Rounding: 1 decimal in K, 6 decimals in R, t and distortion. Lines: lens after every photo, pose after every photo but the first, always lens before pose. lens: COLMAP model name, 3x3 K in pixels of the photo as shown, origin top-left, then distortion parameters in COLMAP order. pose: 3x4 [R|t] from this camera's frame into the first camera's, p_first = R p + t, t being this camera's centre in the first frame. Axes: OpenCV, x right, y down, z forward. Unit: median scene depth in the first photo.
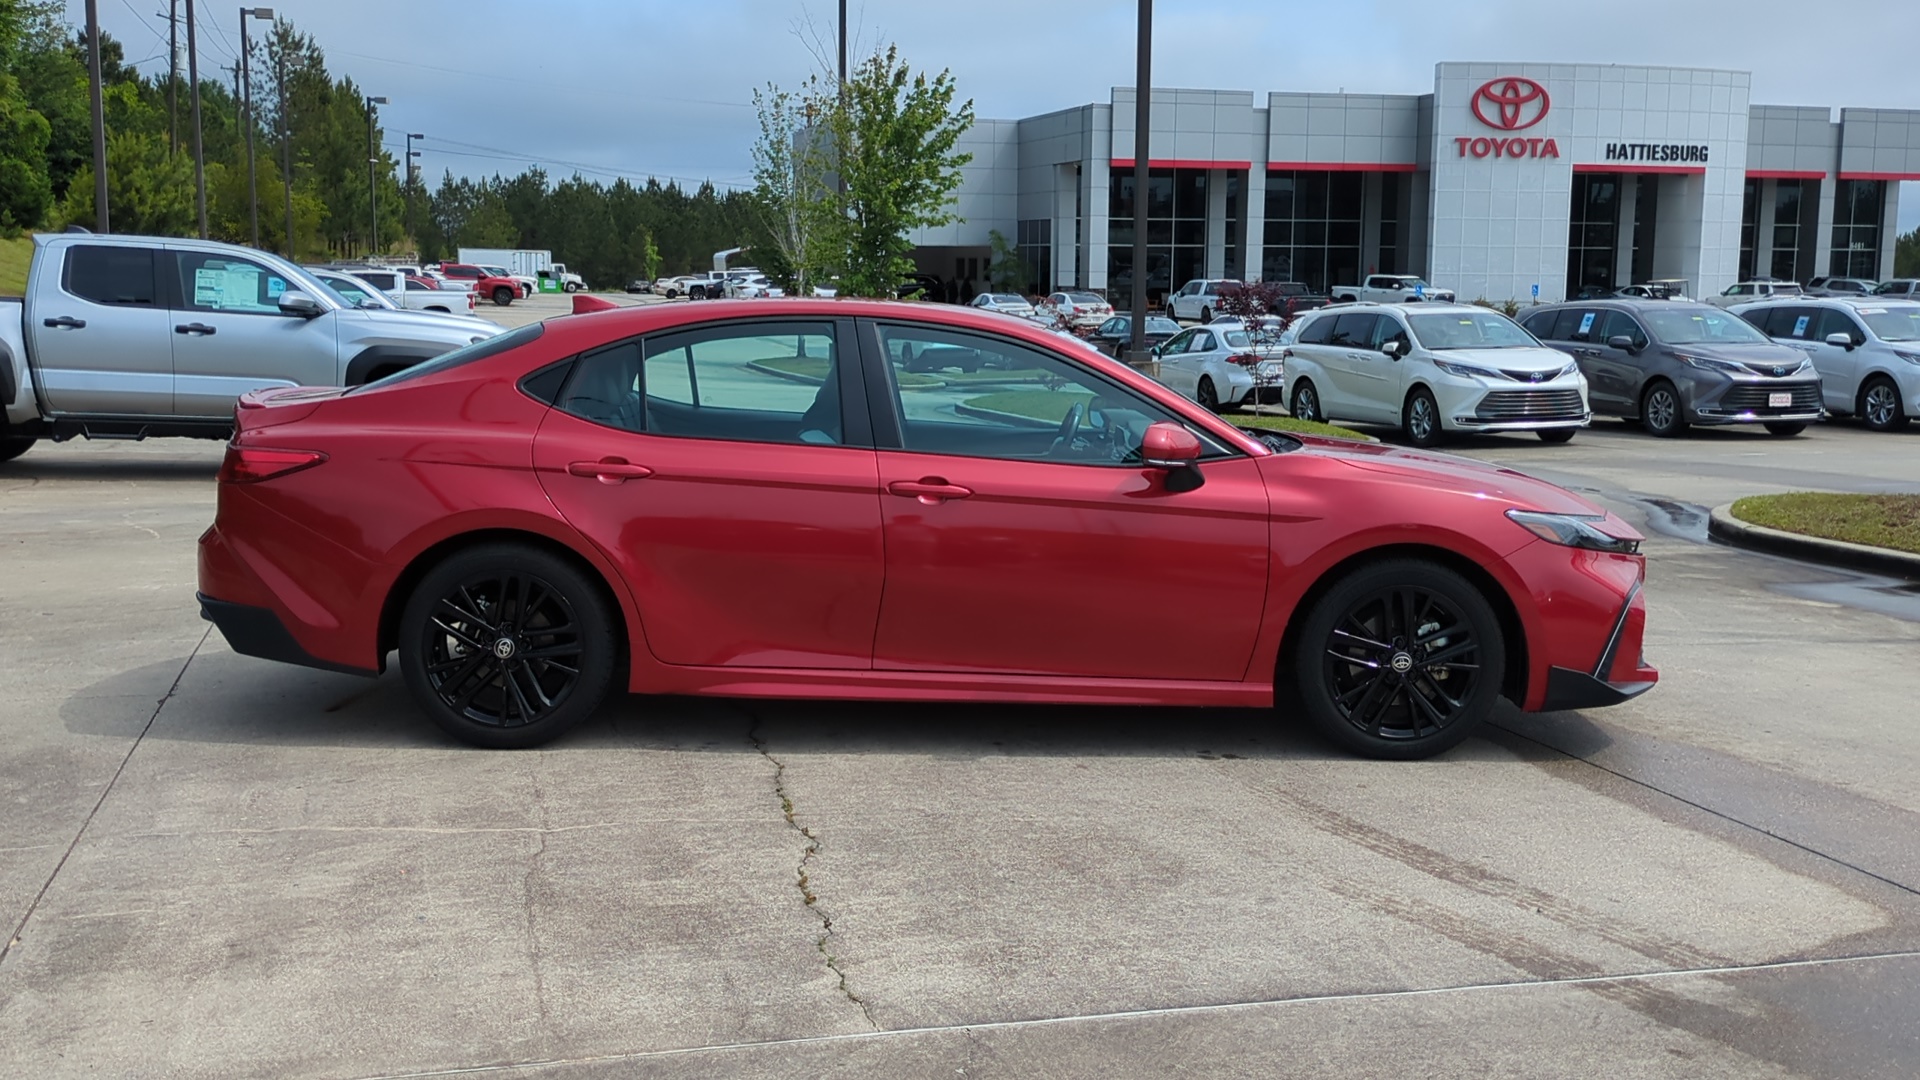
lens RADIAL K [[1916.5, 0, 947.5], [0, 1916.5, 535.0], [0, 0, 1]] dist [0.030985, 0.000000]
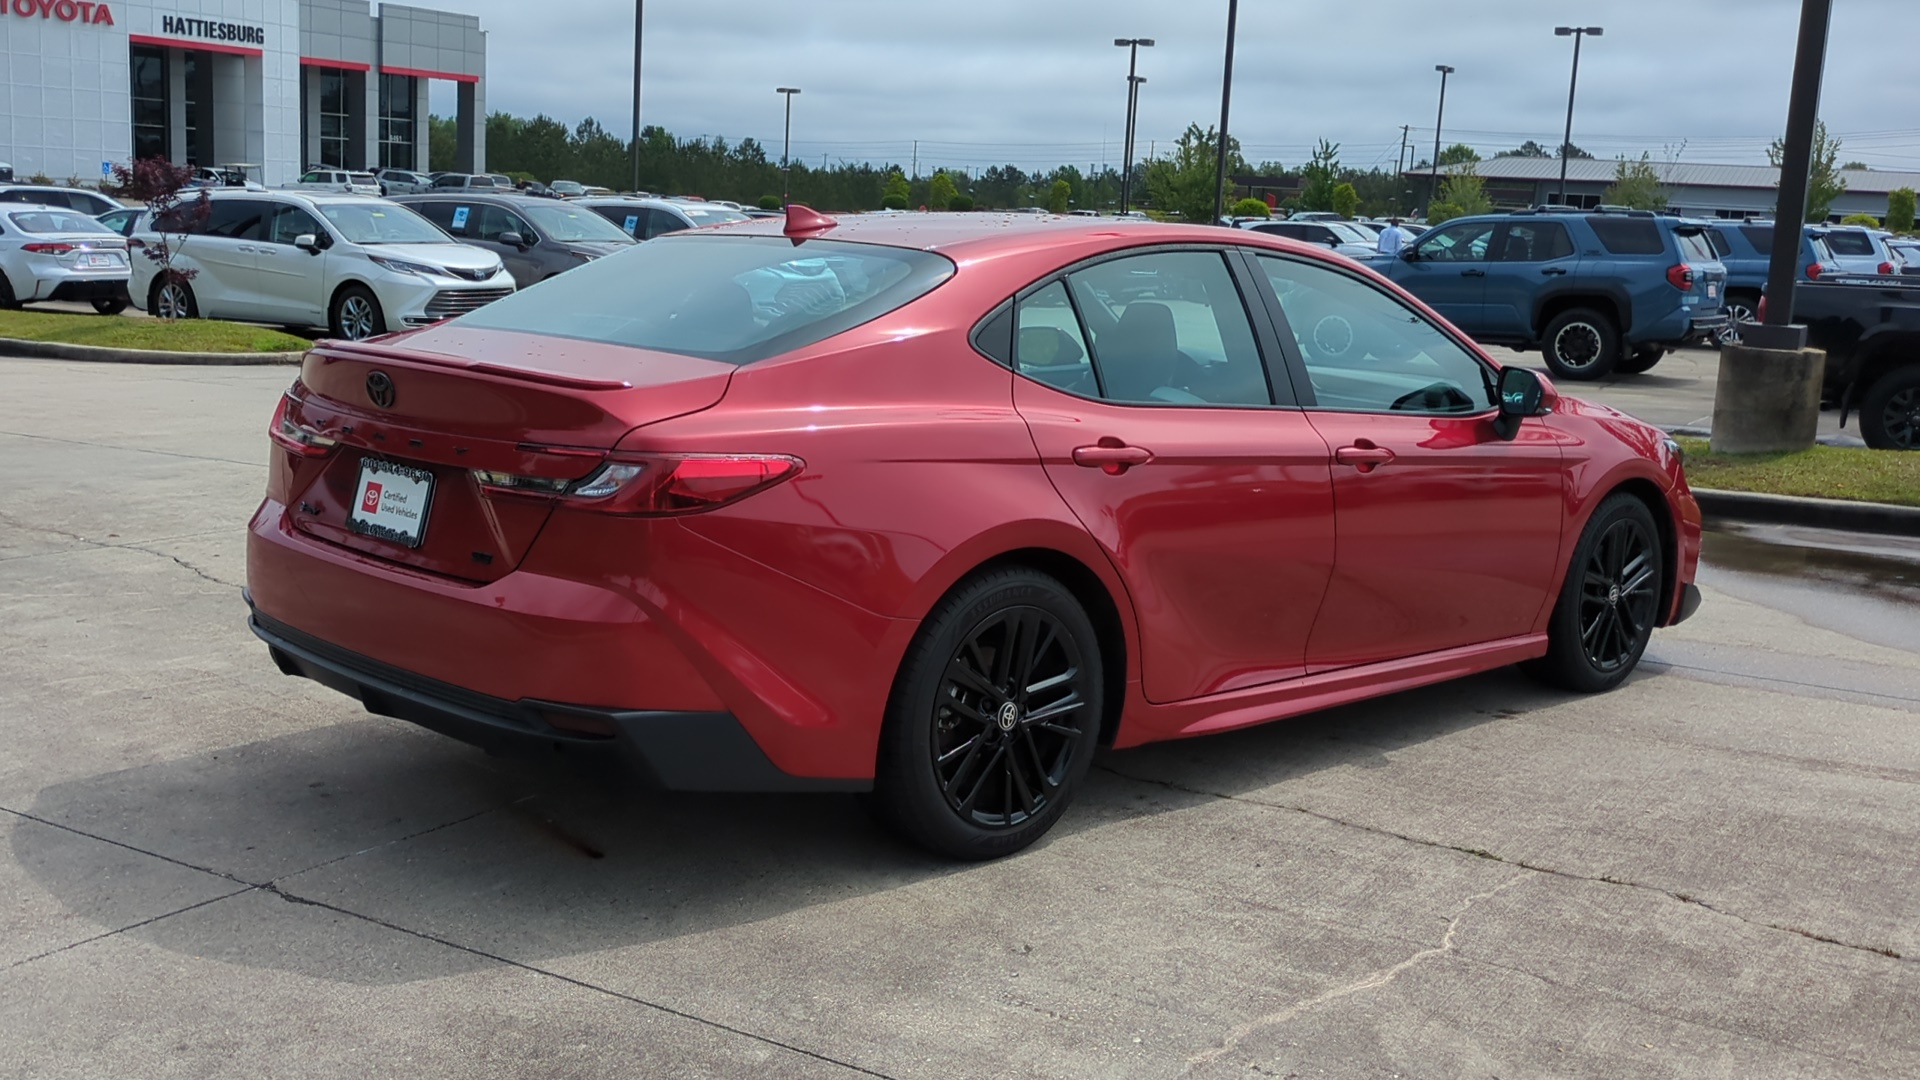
lens RADIAL K [[1916.5, 0, 953.0], [0, 1916.5, 542.8], [0, 0, 1]] dist [0.030985, 0.000000]
pose [[0.731385, -0.092362, 0.675681, -0.174967], [0.049157, 0.995349, 0.082849, -0.015678], [-0.680191, -0.027380, 0.732524, 0.121662]]
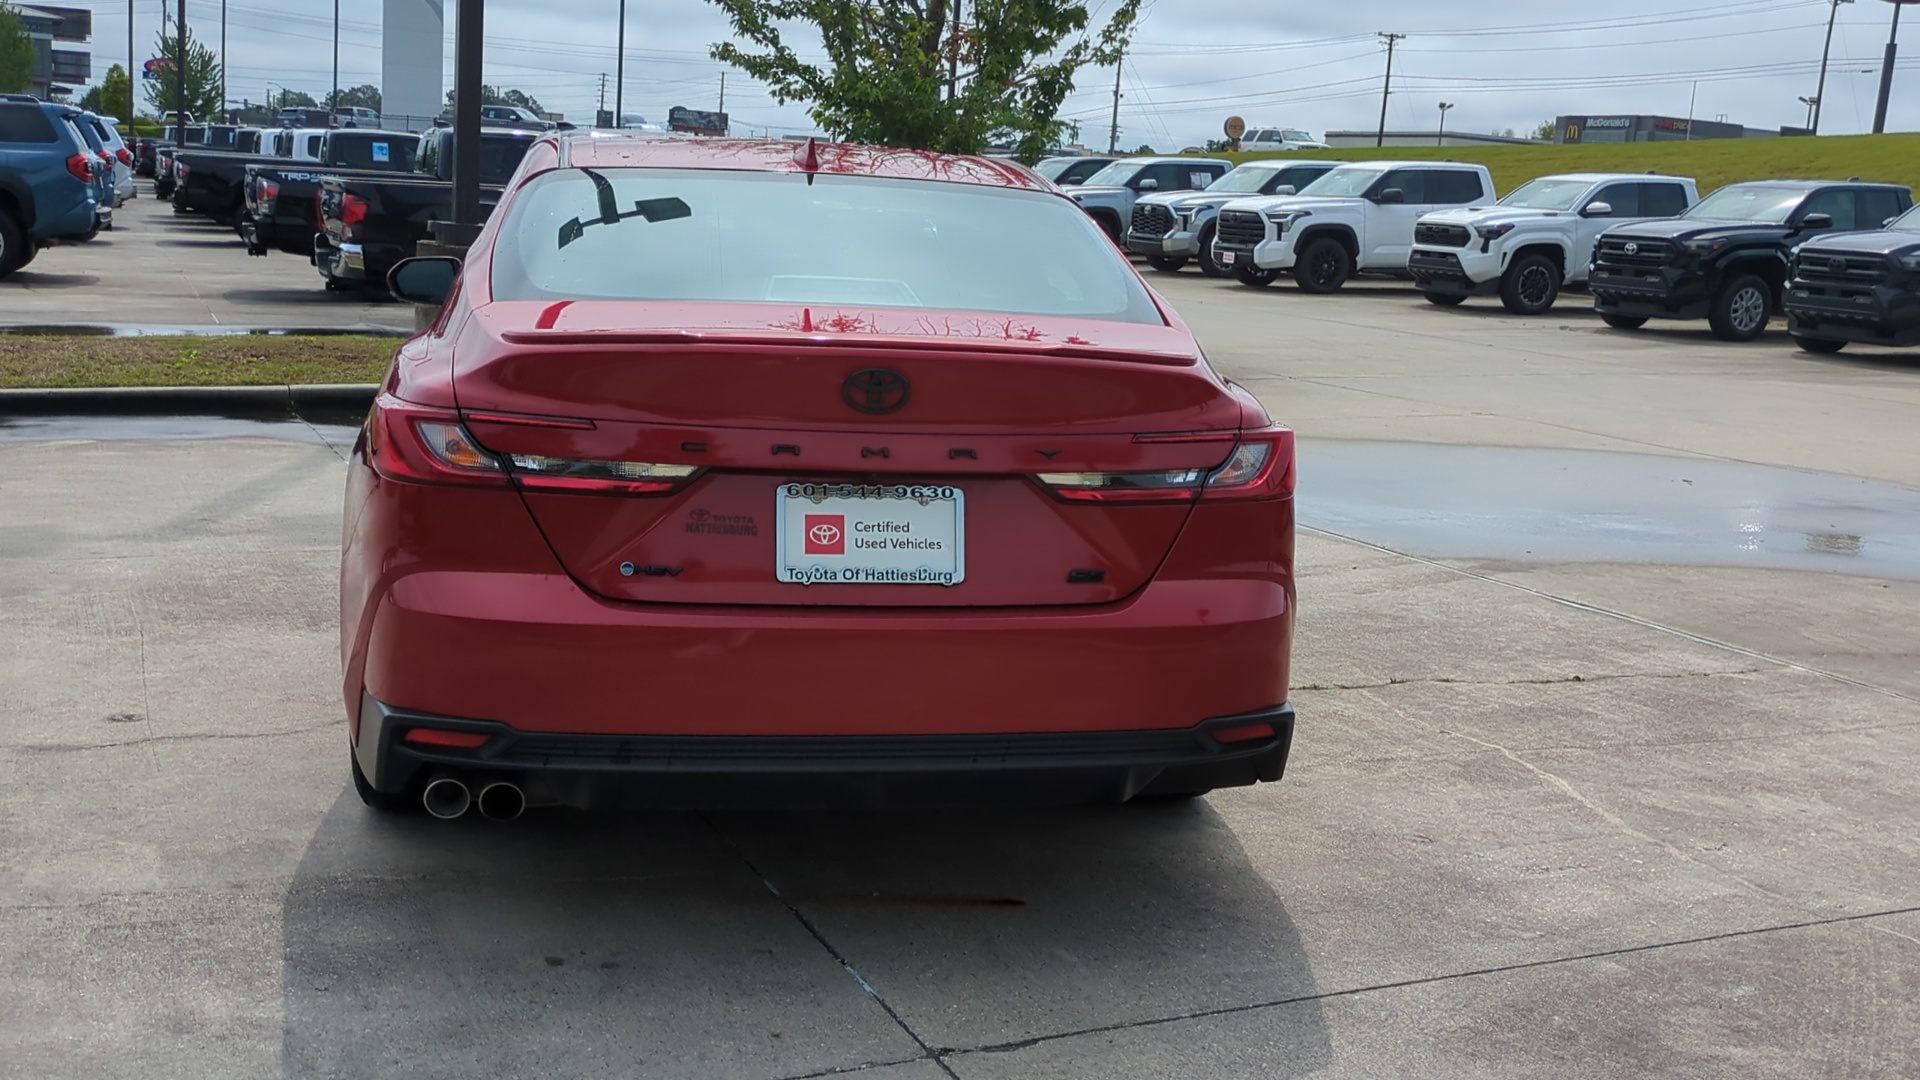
lens RADIAL K [[1916.5, 0, 952.5], [0, 1916.5, 540.3], [0, 0, 1]] dist [0.030985, 0.000000]
pose [[-0.149503, -0.191425, 0.970054, -0.222872], [0.067014, 0.976863, 0.203097, -0.033083], [-0.986488, 0.095370, -0.133215, 0.288416]]
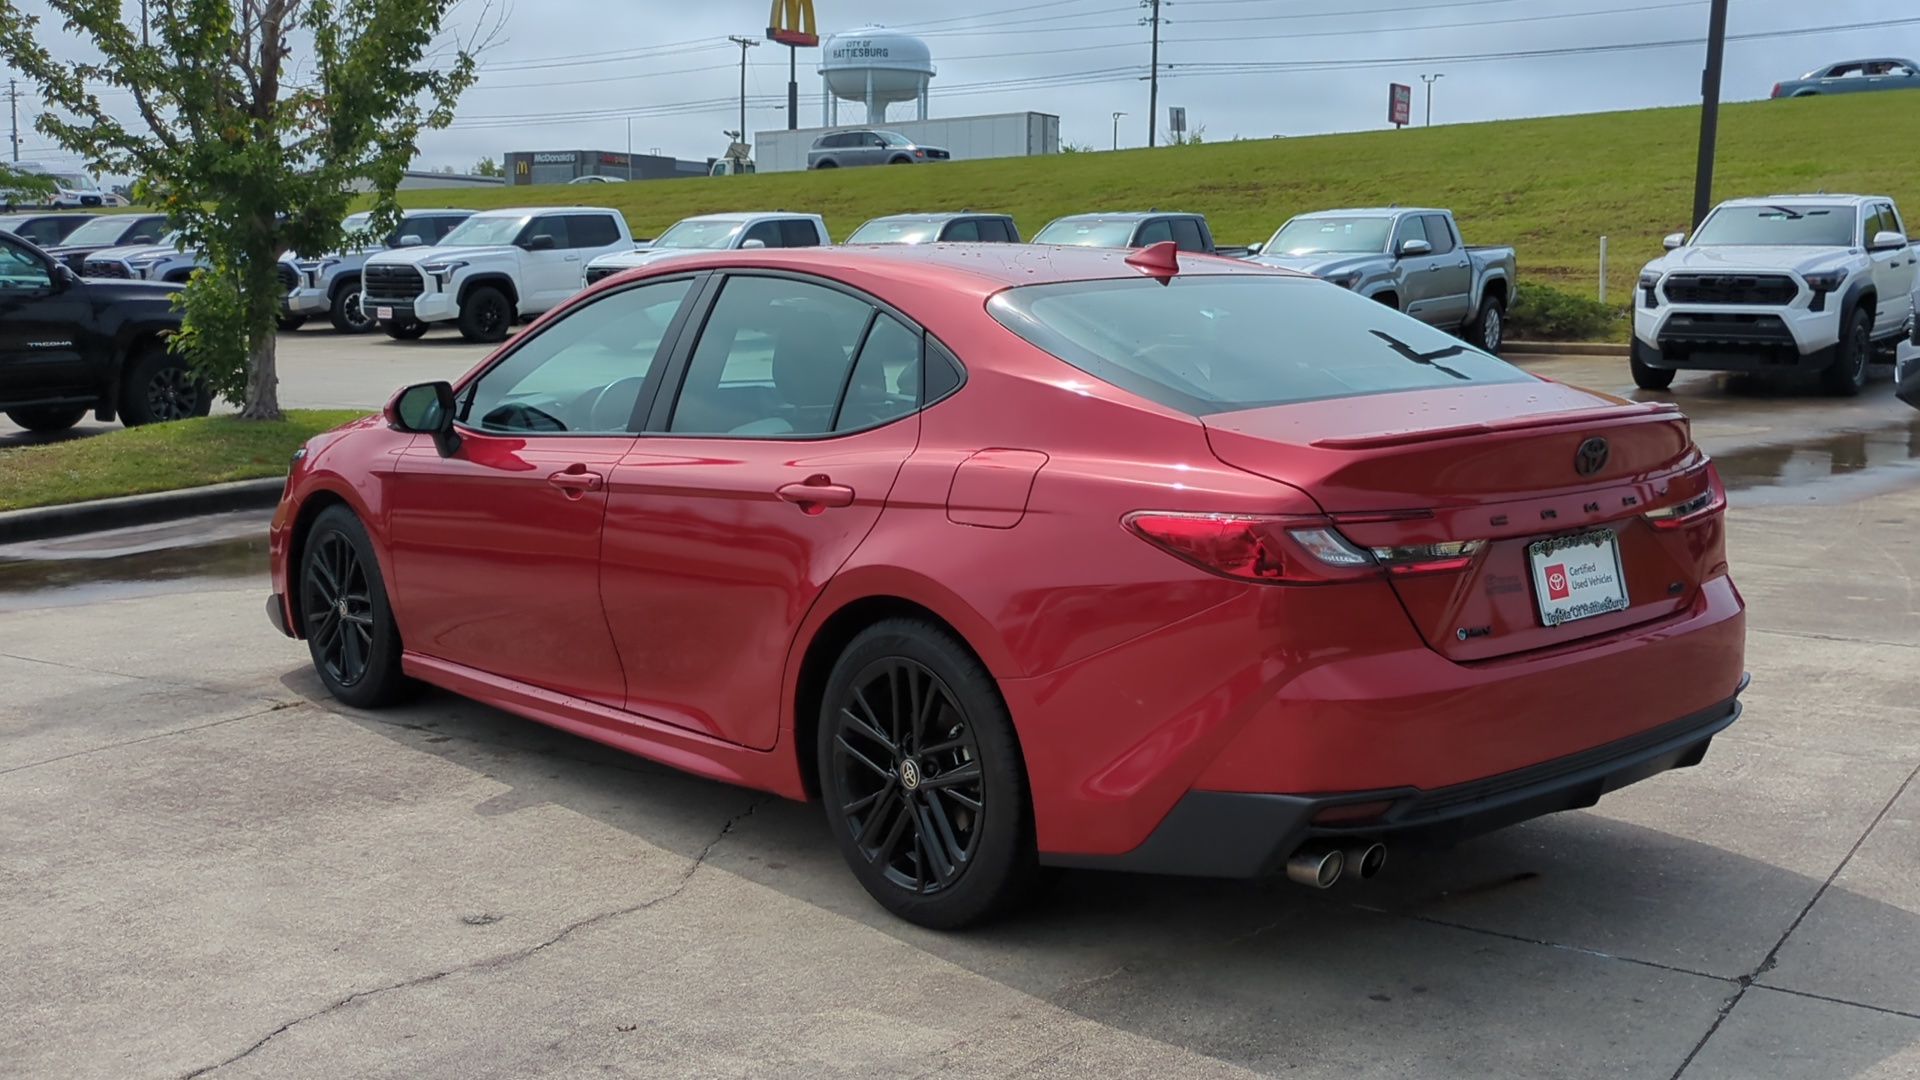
lens RADIAL K [[1916.5, 0, 958.1], [0, 1916.5, 539.3], [0, 0, 1]] dist [0.030985, 0.000000]
pose [[-0.628786, -0.119550, 0.768333, -0.184563], [0.092146, 0.969691, 0.226291, -0.050151], [-0.772099, 0.213088, -0.598712, 0.406472]]
